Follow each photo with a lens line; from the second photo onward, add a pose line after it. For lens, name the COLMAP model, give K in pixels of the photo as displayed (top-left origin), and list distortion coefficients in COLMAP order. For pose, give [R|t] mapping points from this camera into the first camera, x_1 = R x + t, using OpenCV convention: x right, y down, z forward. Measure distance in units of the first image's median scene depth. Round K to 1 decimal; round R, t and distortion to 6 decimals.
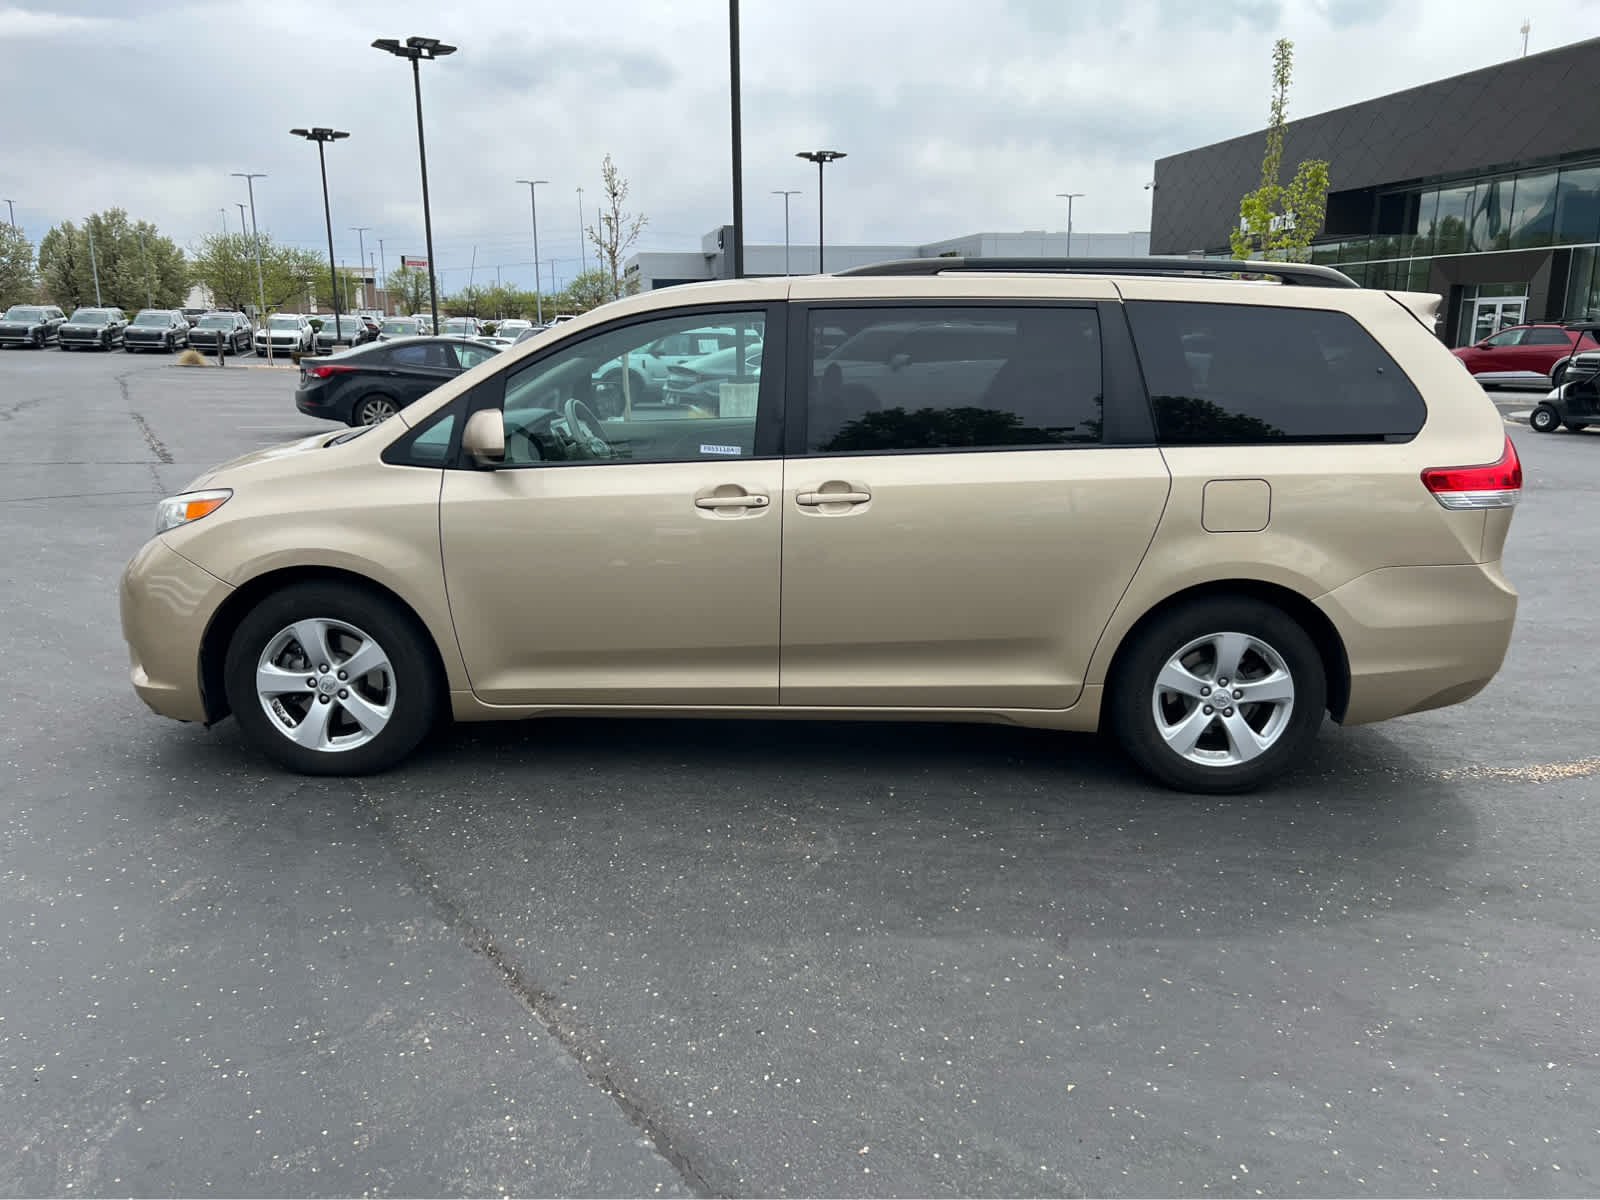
lens RADIAL K [[1218.2, 0, 798.8], [0, 1218.2, 601.9], [0, 0, 1]] dist [0.045444, -0.054854]
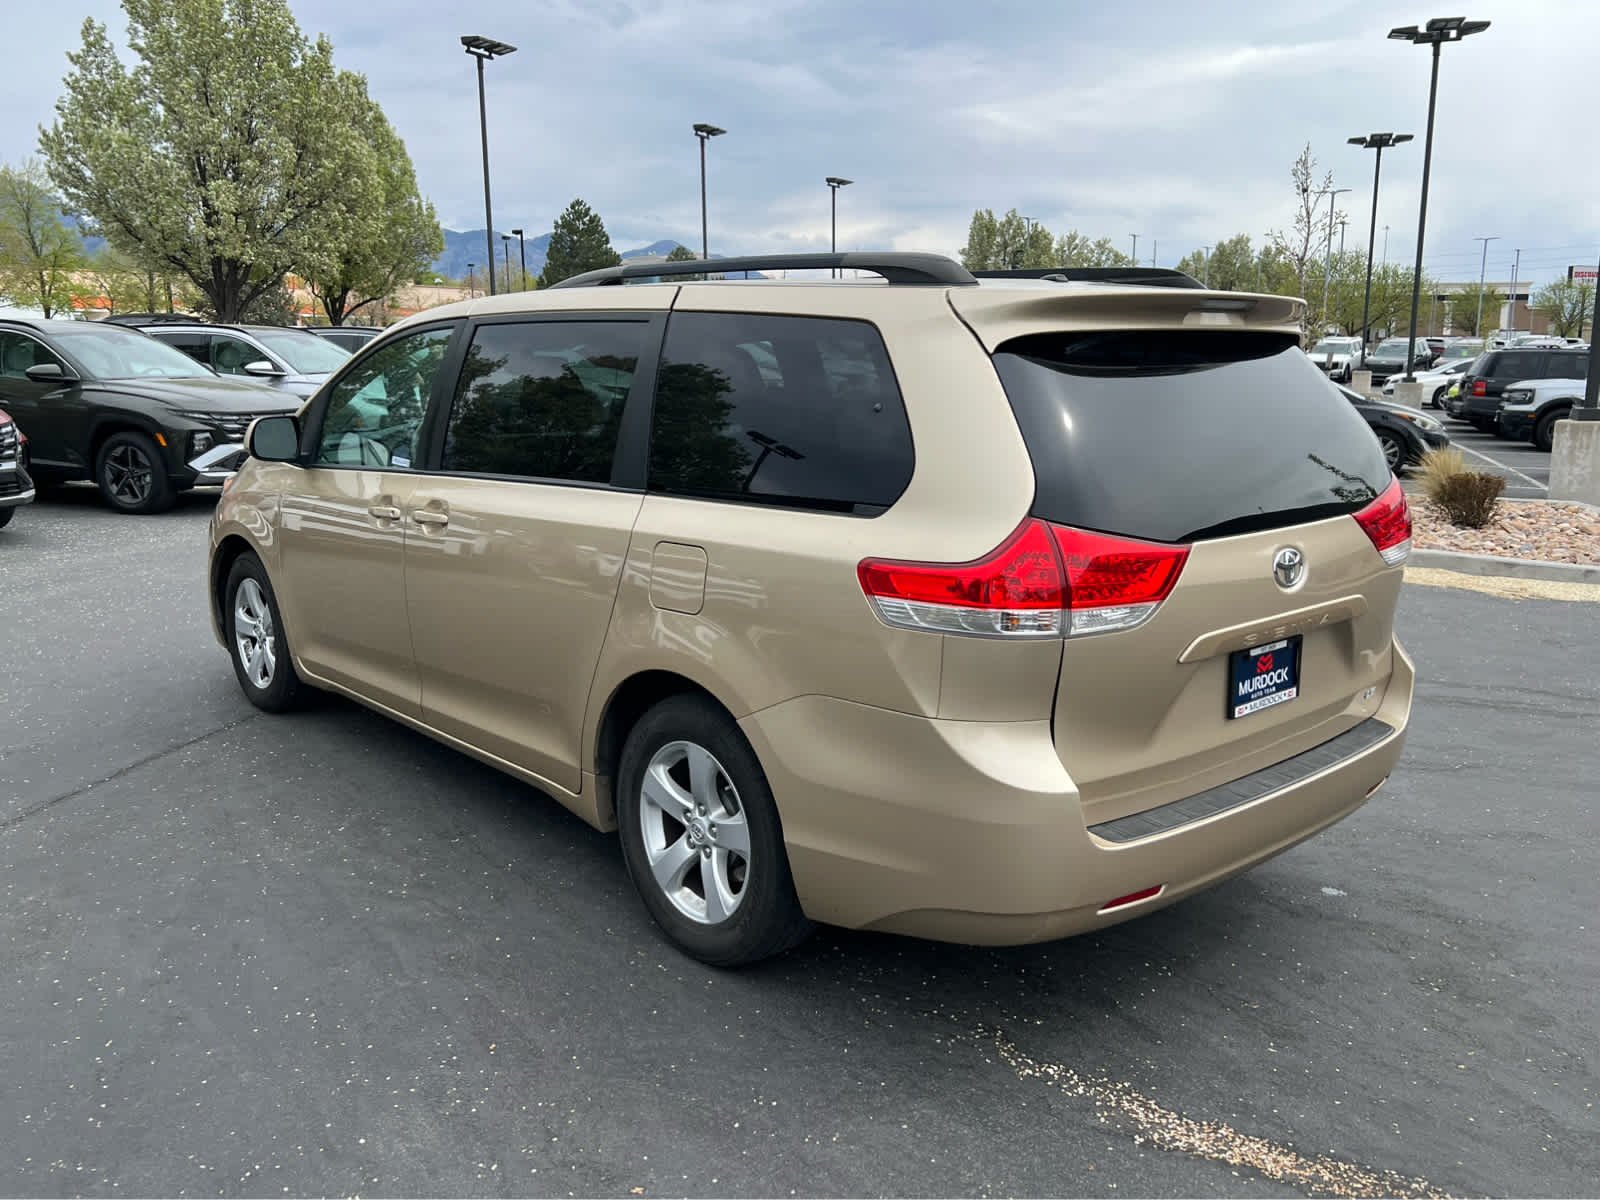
lens RADIAL K [[1327.7, 0, 803.8], [0, 1327.7, 610.1], [0, 0, 1]] dist [0.024396, -0.022699]
pose [[0.667591, 0.140618, -0.731129, 0.138075], [-0.161638, 0.985954, 0.042037, -0.014365], [0.726771, 0.090114, 0.680943, 0.068145]]
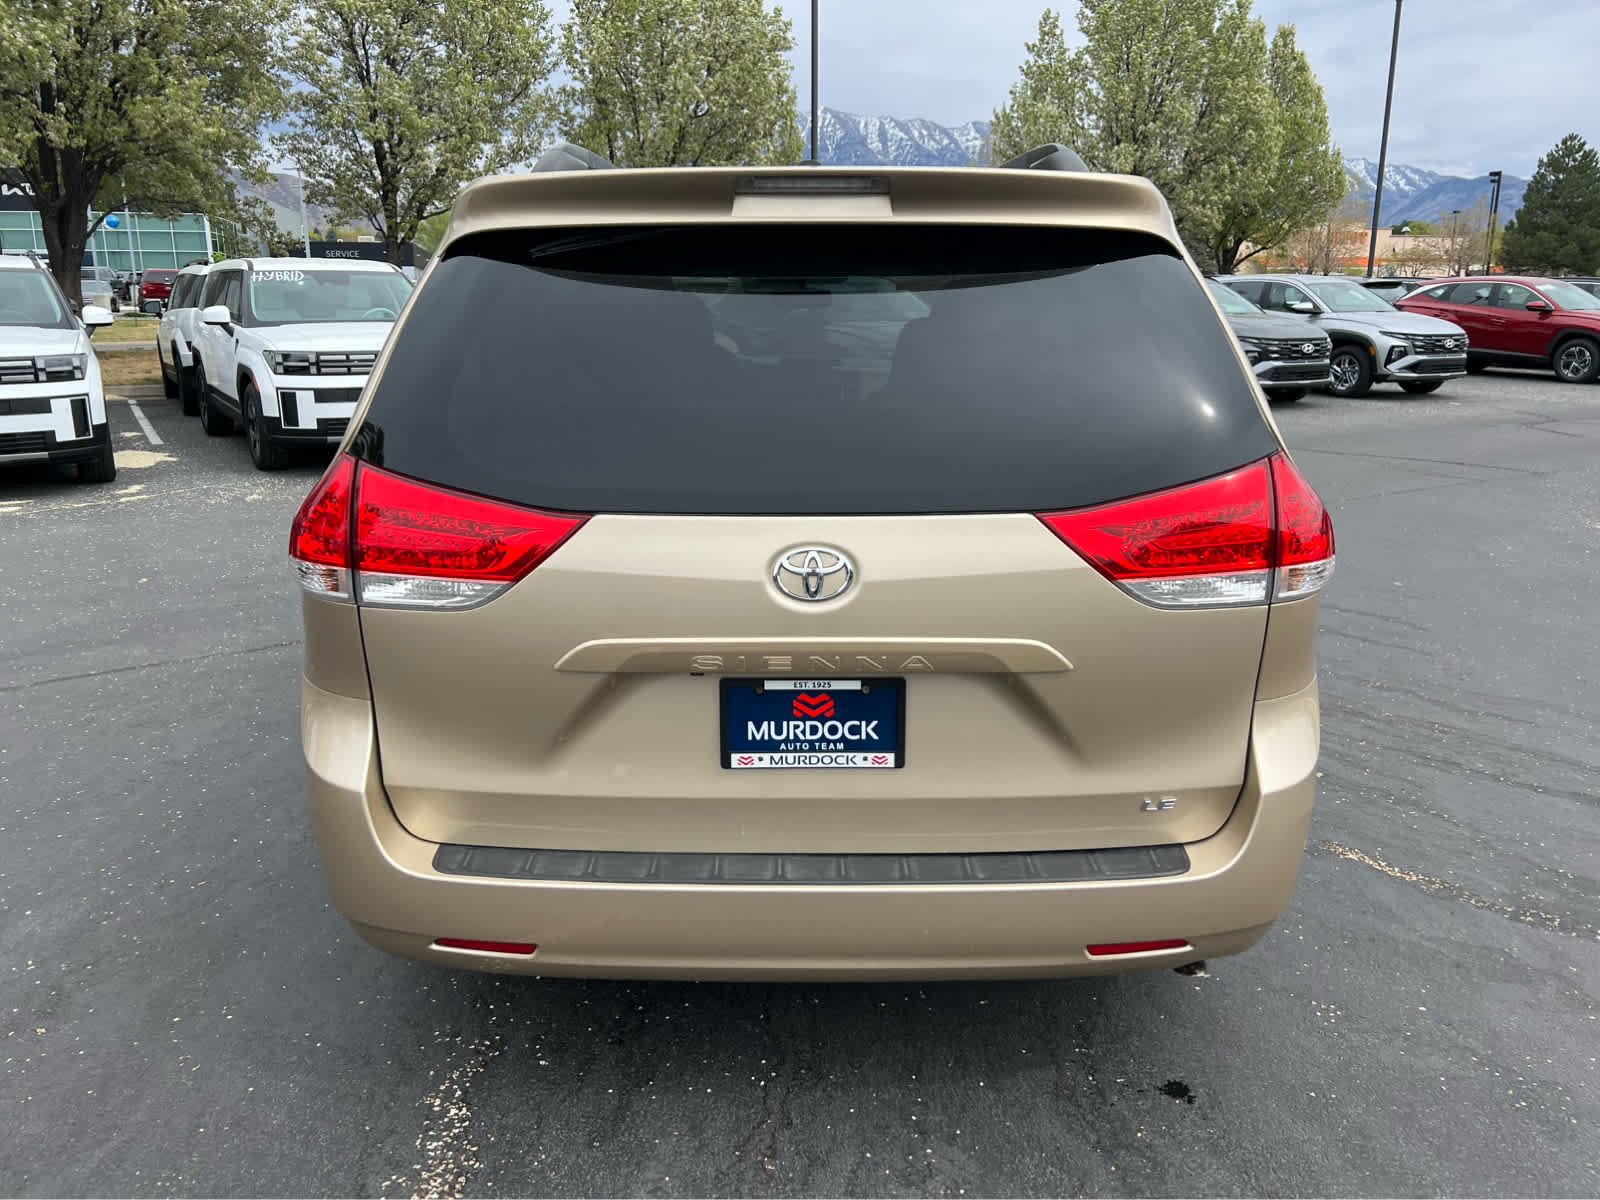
lens RADIAL K [[1218.2, 0, 792.9], [0, 1218.2, 604.7], [0, 0, 1]] dist [0.045444, -0.054854]
pose [[0.000873, 0.238807, -0.971067, 0.150826], [-0.222026, 0.946876, 0.232658, -0.033161], [0.975040, 0.215399, 0.053848, 0.164339]]
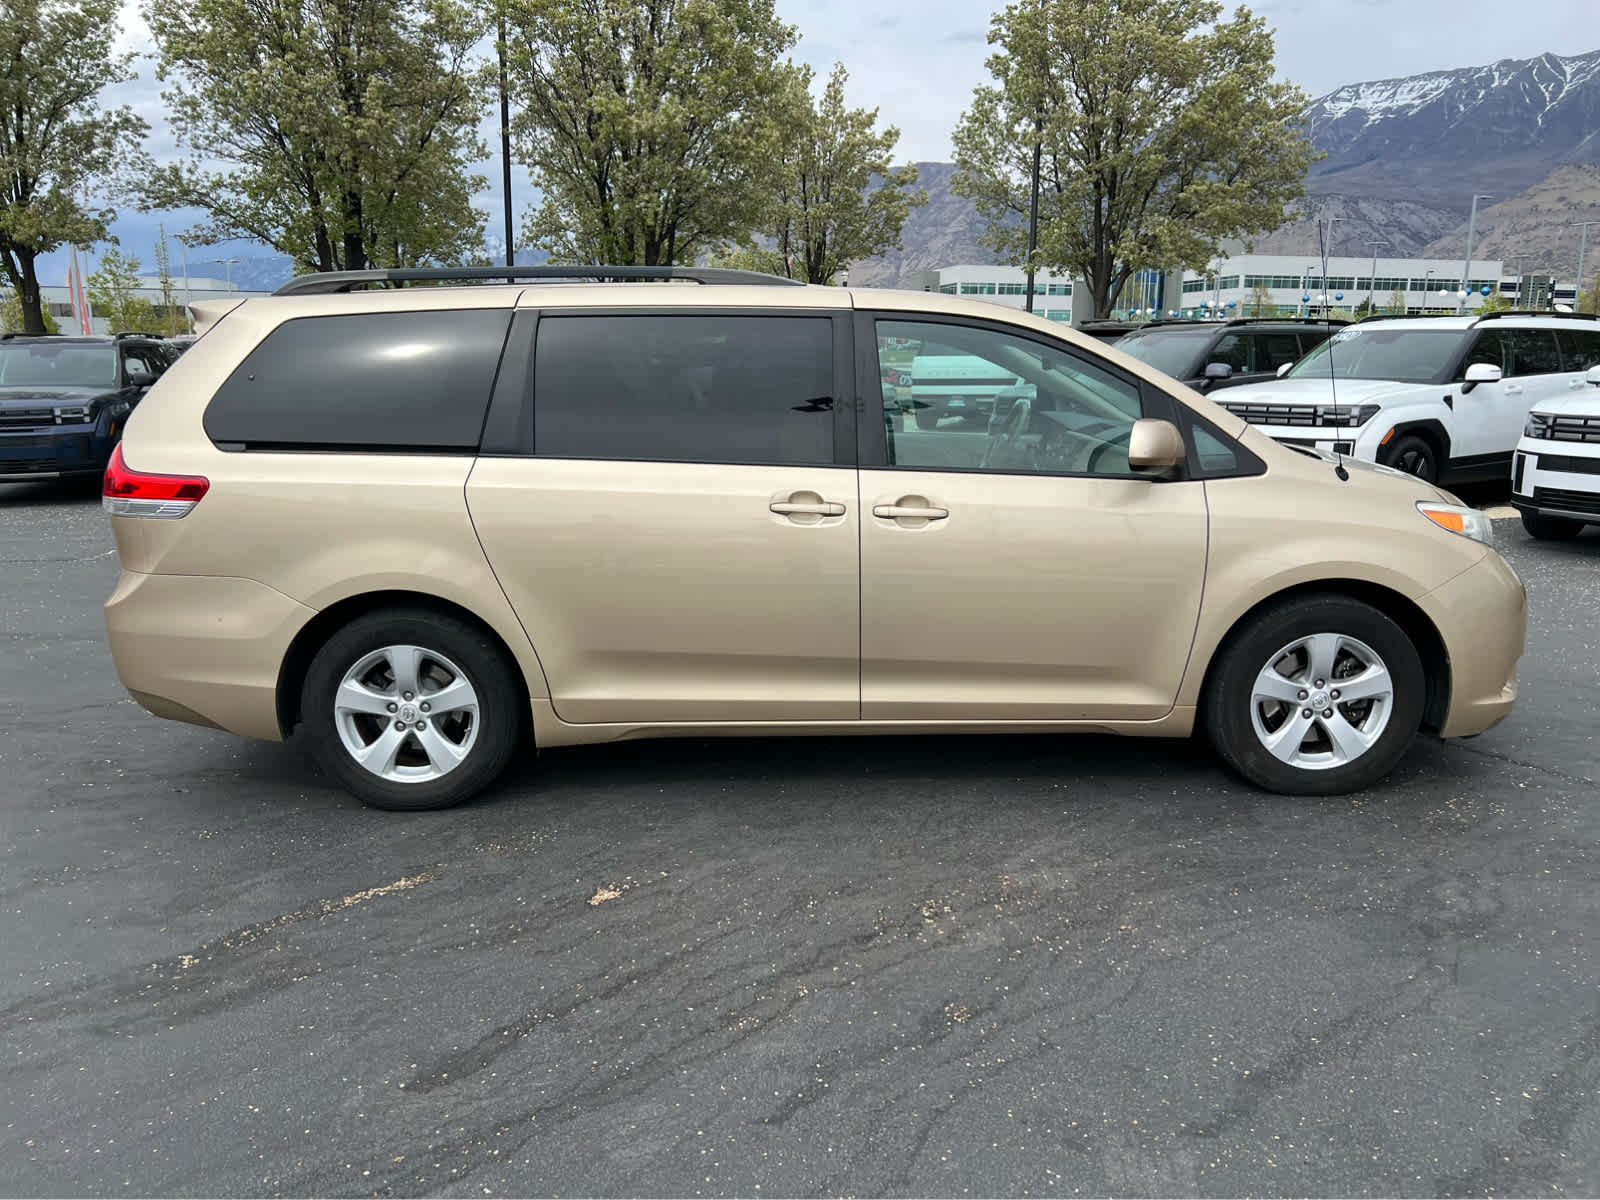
lens RADIAL K [[1206.5, 0, 792.3], [0, 1206.5, 607.8], [0, 0, 1]] dist [0.024521, -0.026125]
pose [[-0.999800, 0.000937, -0.019971, 0.007704], [-0.007516, 0.908002, 0.418898, -0.072070], [0.018527, 0.418964, -0.907814, 0.326859]]
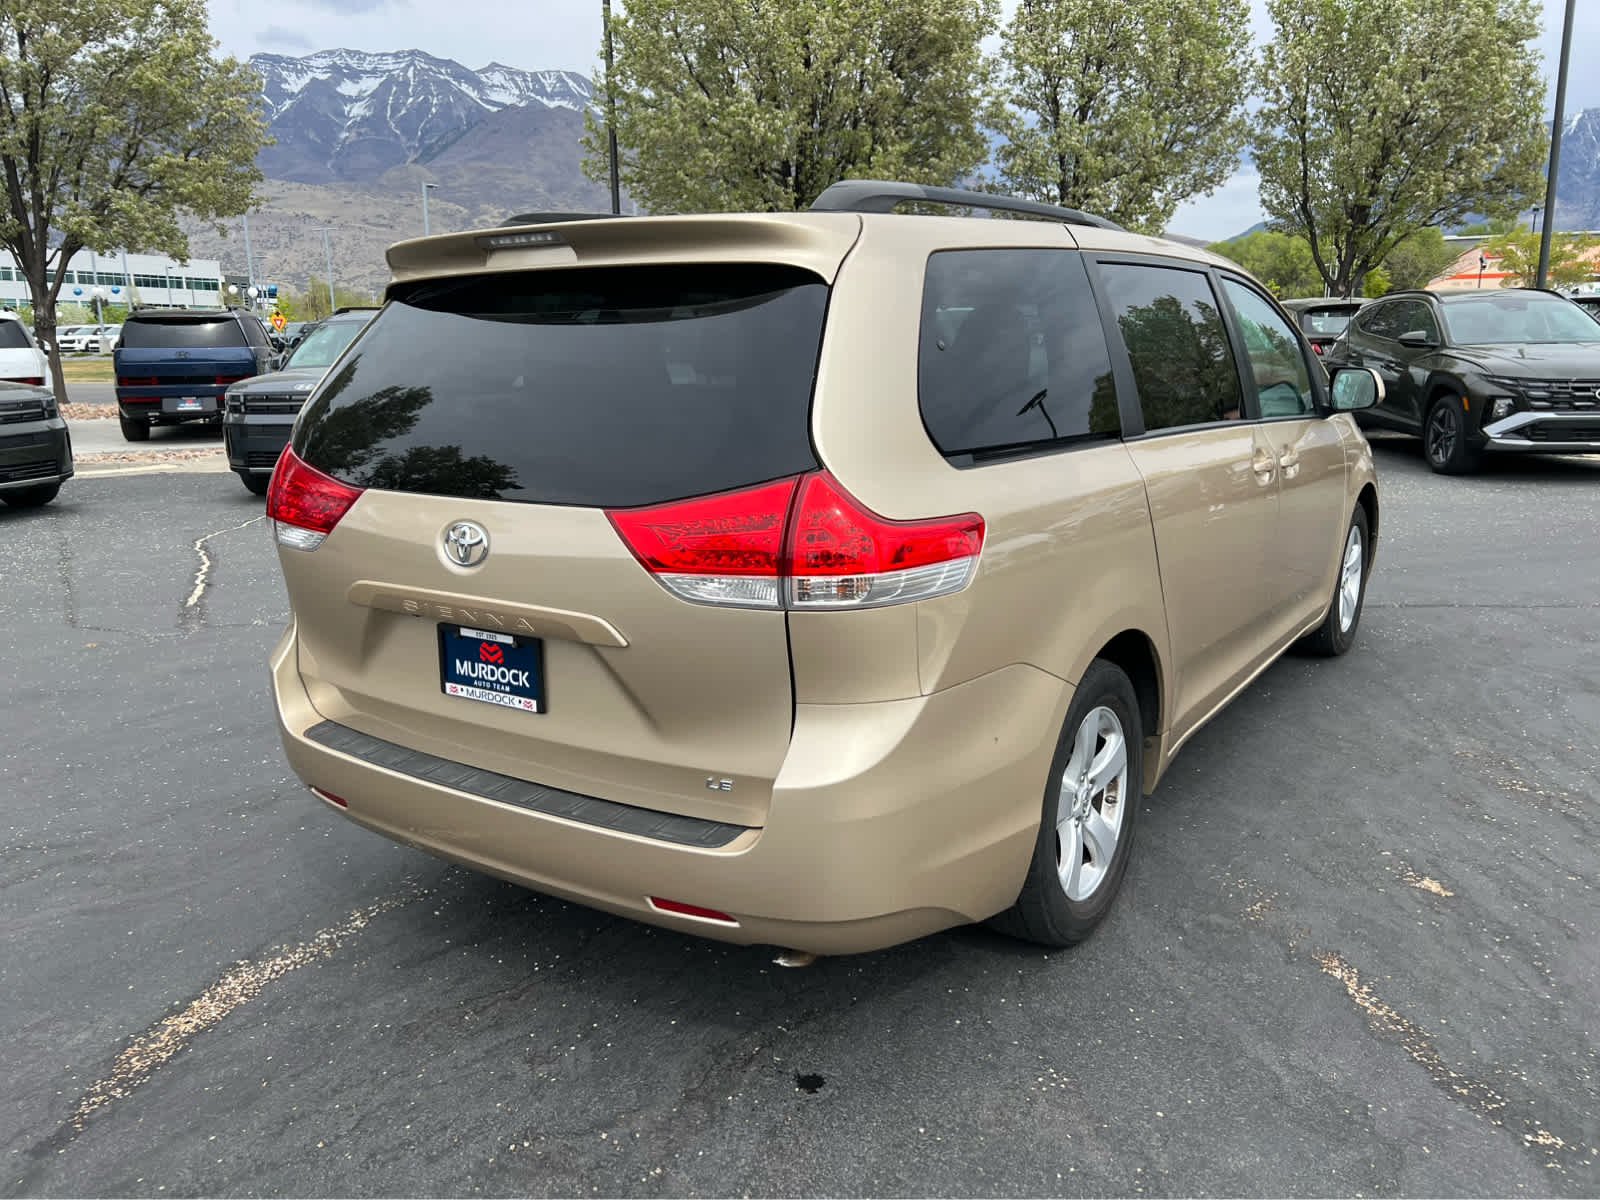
lens RADIAL K [[1218.2, 0, 789.9], [0, 1218.2, 608.8], [0, 0, 1]] dist [0.045444, -0.054854]
pose [[-0.563614, 0.184387, -0.805196, 0.142385], [-0.168172, 0.928740, 0.330394, -0.047373], [0.808738, 0.321626, -0.492443, 0.230473]]
